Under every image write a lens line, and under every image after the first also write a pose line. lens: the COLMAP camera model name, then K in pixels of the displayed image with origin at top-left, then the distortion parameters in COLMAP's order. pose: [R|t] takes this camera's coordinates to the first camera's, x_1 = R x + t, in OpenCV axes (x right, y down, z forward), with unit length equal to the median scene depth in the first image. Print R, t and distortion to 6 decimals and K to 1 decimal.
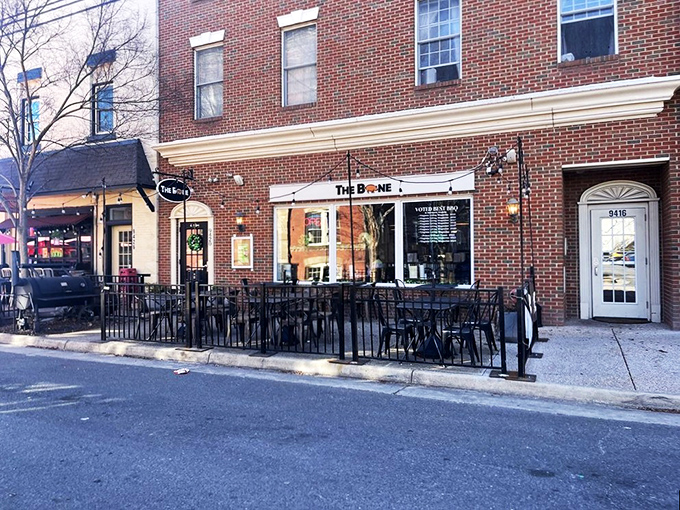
lens RADIAL K [[608.7, 0, 339.7], [0, 608.7, 252.1], [0, 0, 1]] dist [0.023782, -0.006849]
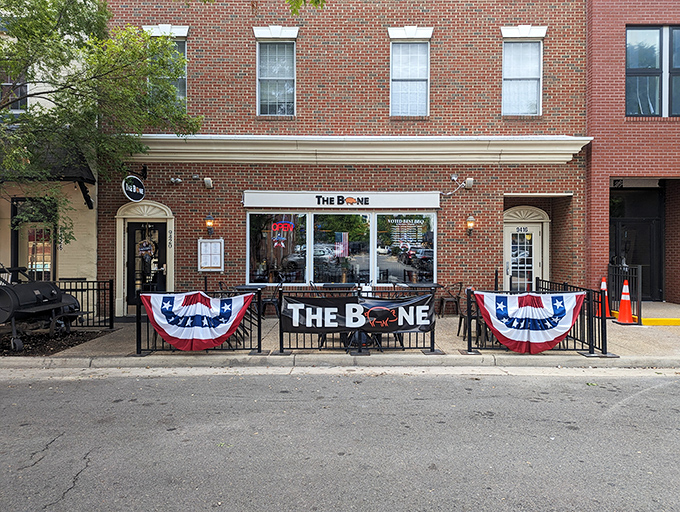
lens RADIAL K [[472.9, 0, 340.1], [0, 472.9, 261.2], [0, 0, 1]] dist [0.039107, -0.002490]
pose [[0.866979, 0.006323, 0.498304, -0.400273], [-0.011118, 0.999916, 0.006657, 0.002592], [-0.498220, -0.011312, 0.866977, 0.241693]]
